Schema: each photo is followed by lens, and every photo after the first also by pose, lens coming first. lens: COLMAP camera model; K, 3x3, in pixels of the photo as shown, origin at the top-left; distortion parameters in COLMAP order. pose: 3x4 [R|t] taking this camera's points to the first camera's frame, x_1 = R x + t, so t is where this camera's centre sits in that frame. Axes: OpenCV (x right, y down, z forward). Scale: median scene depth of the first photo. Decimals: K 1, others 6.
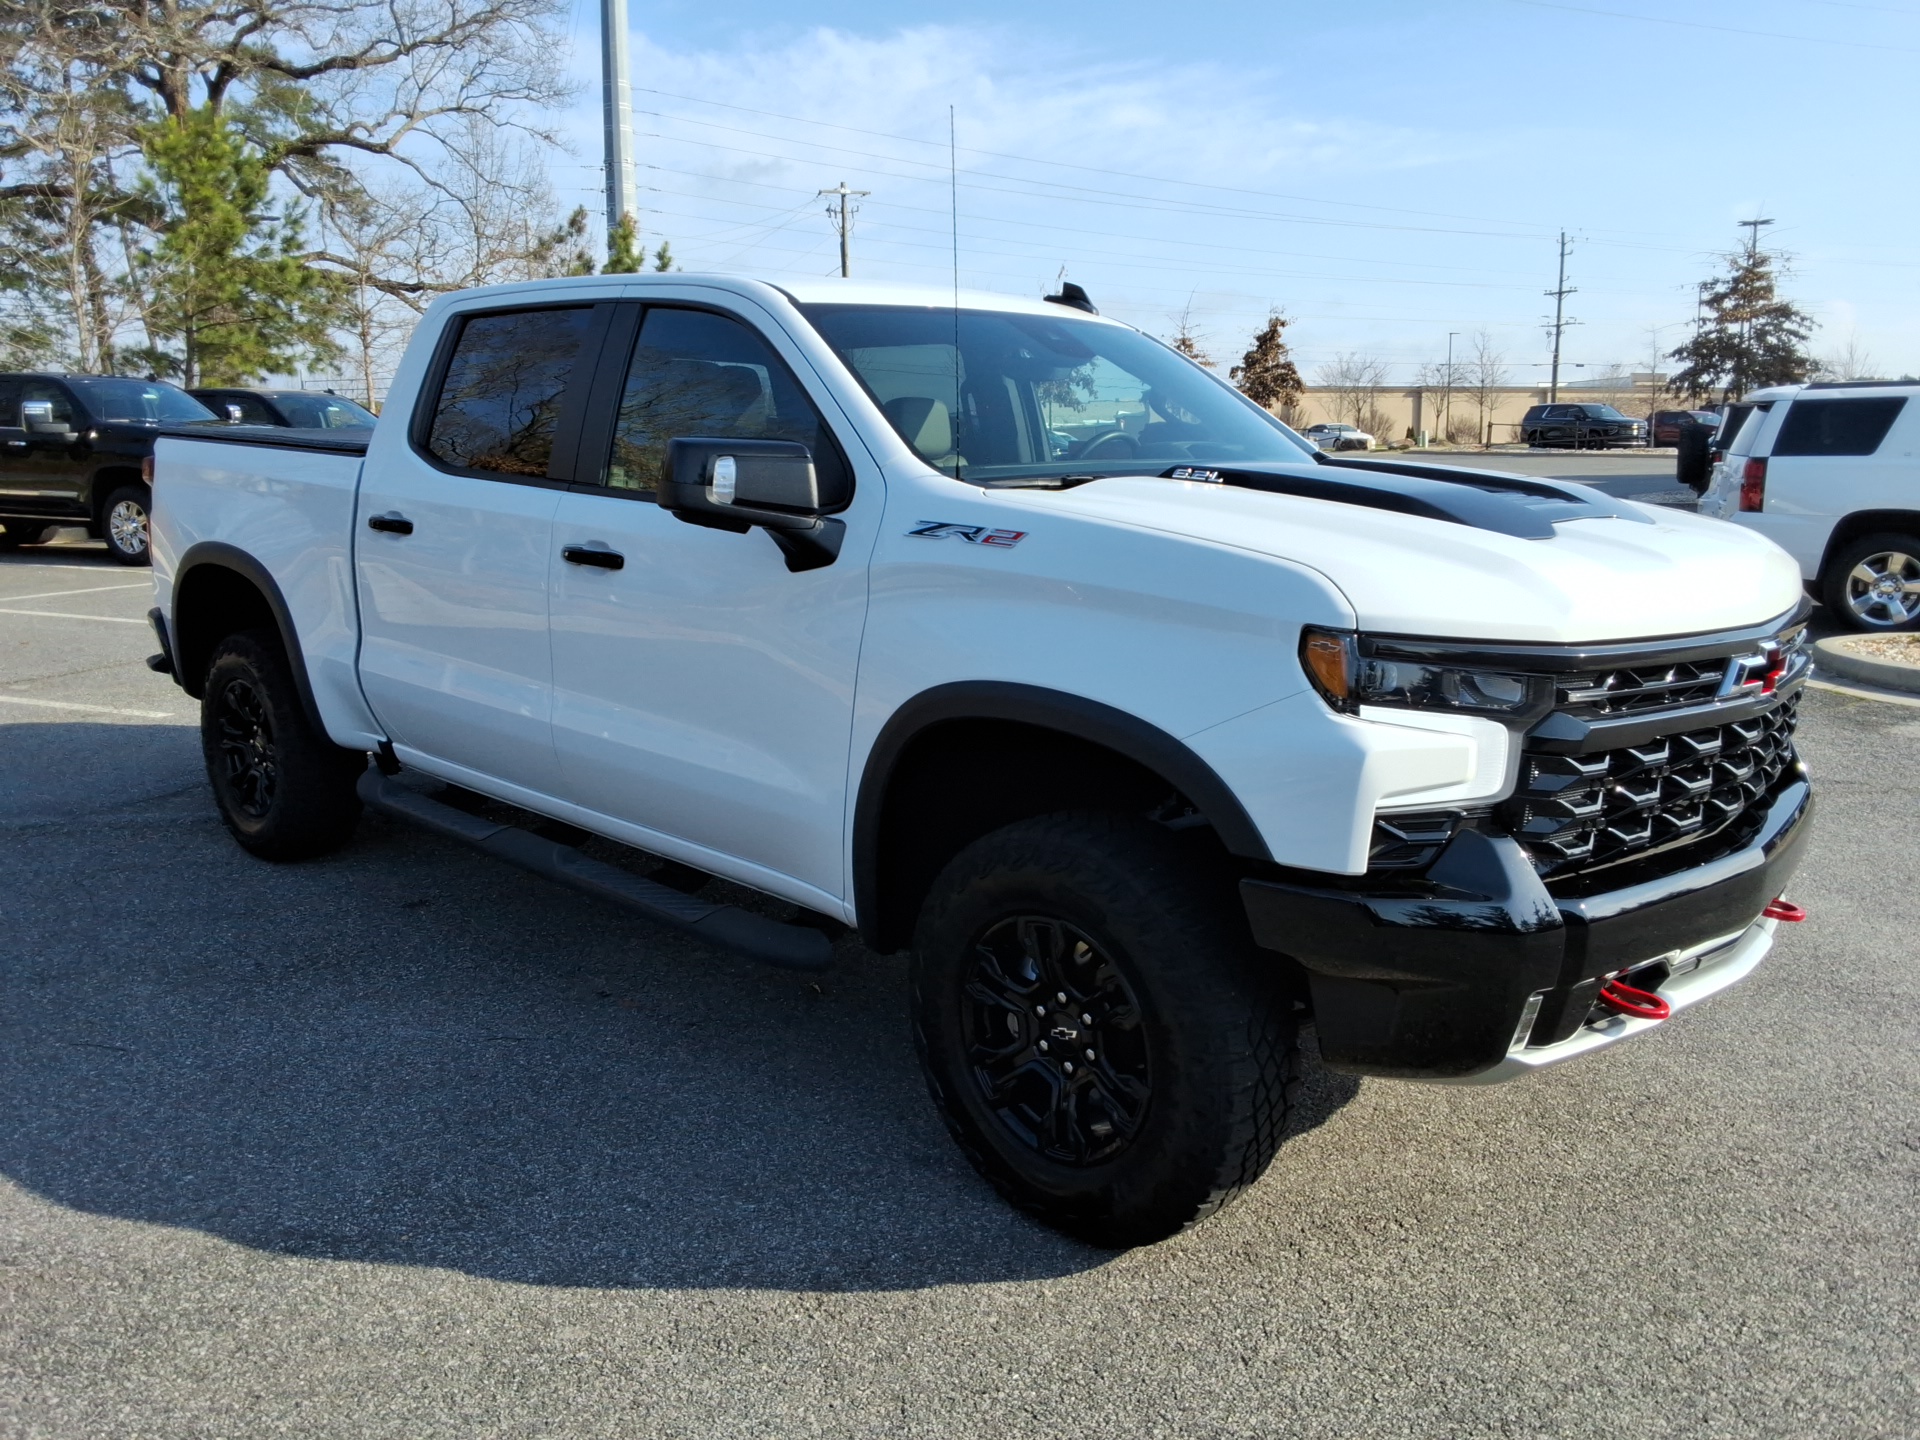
lens RADIAL K [[1548.6, 0, 968.5], [0, 1548.6, 707.4], [0, 0, 1]] dist [0.108958, -0.164961]
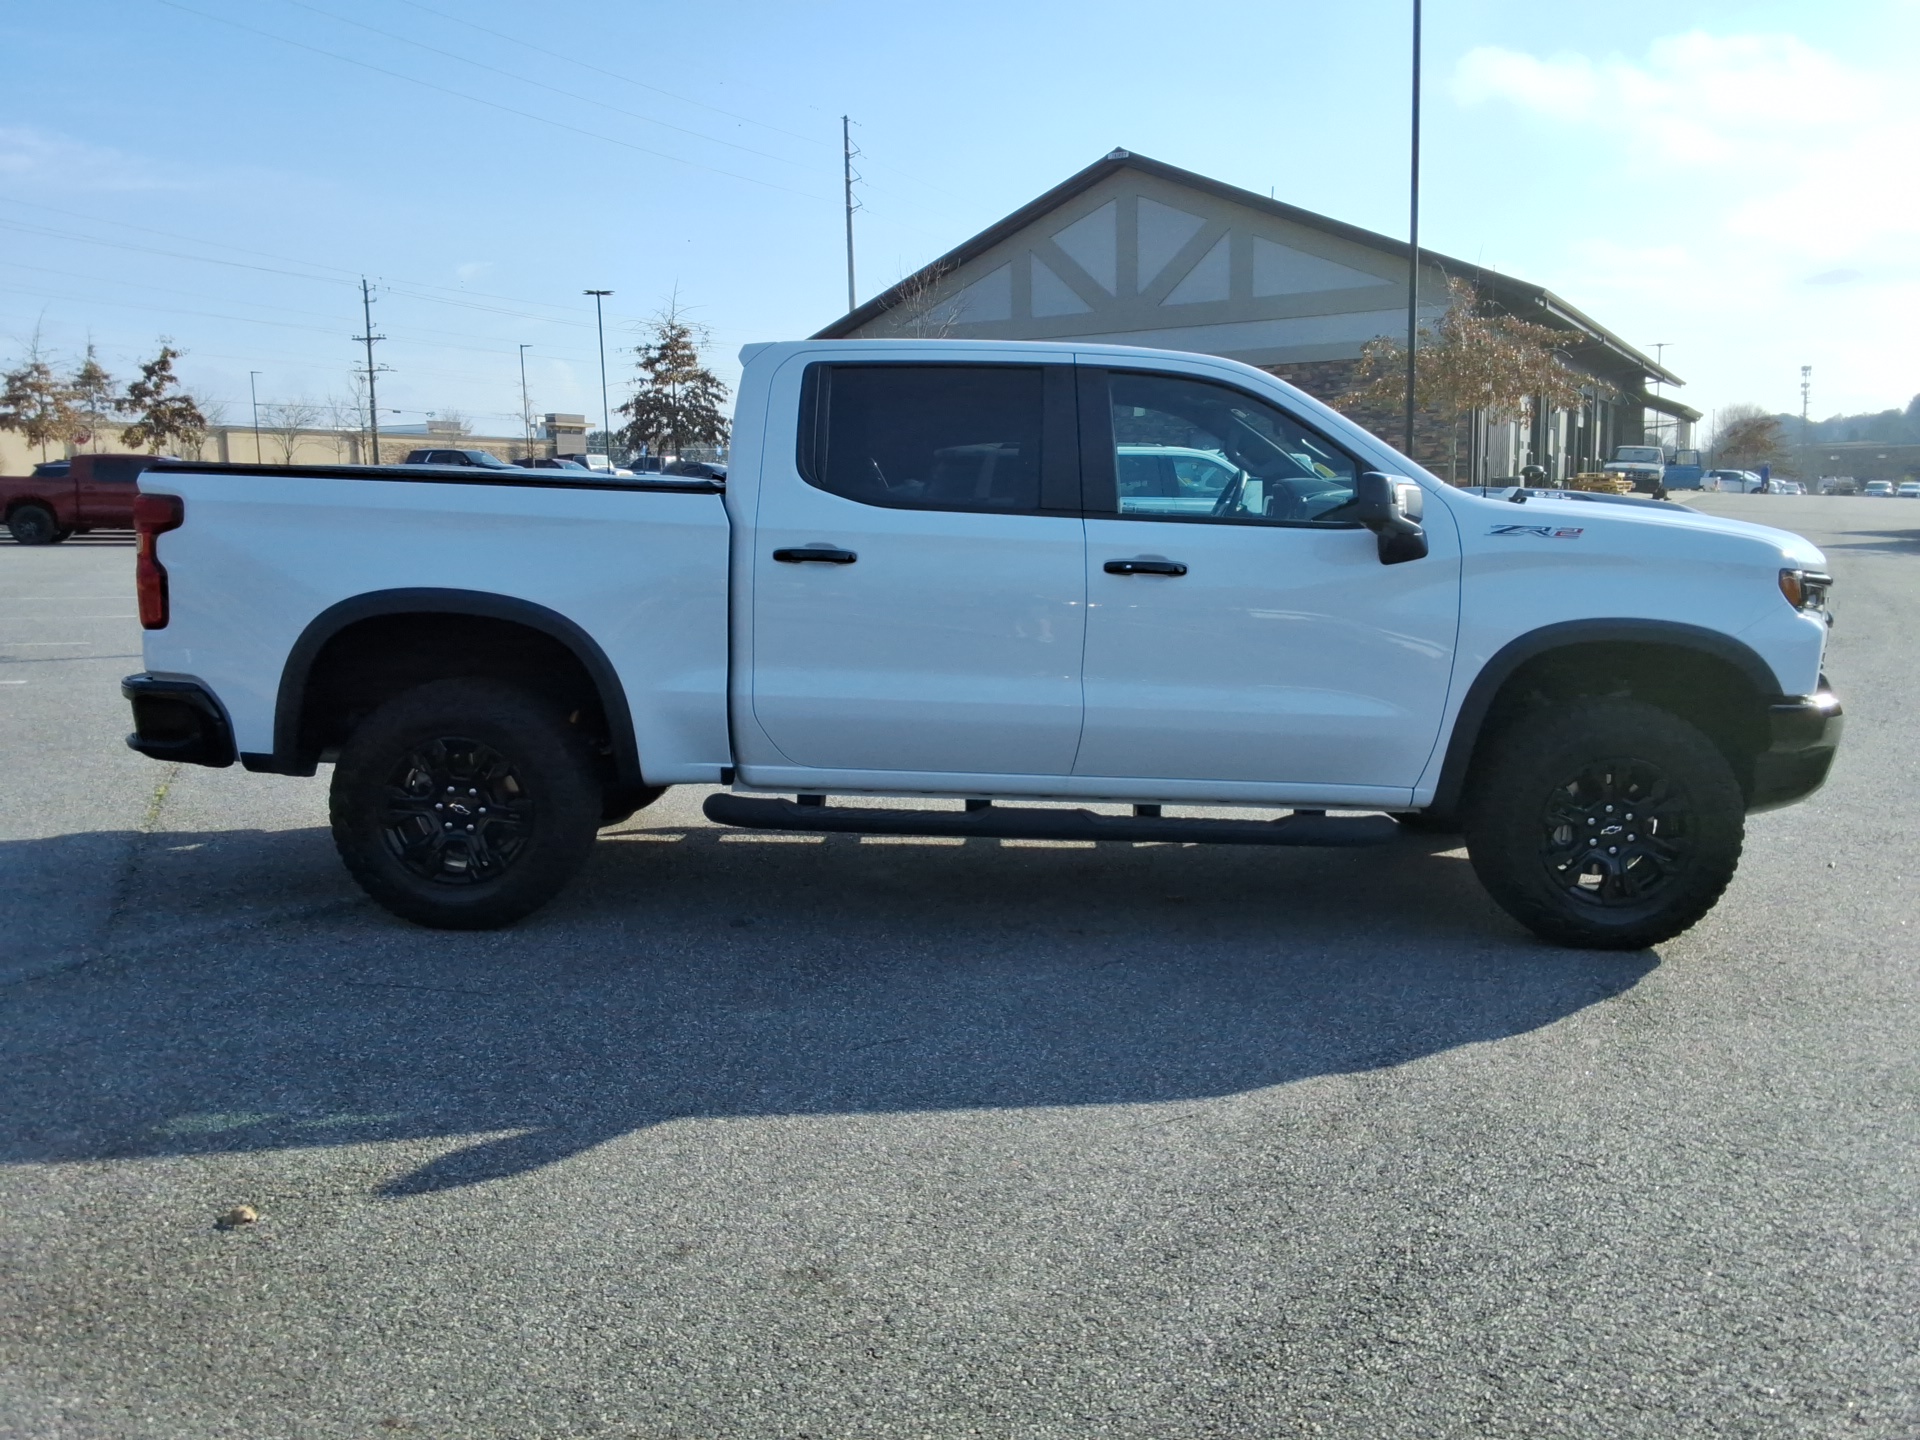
lens RADIAL K [[1548.6, 0, 967.5], [0, 1548.6, 729.7], [0, 0, 1]] dist [0.108958, -0.164961]
pose [[0.726290, -0.105049, 0.679314, -0.114902], [0.114328, 0.992949, 0.031316, -0.002035], [-0.677814, 0.054920, 0.733179, 0.016967]]
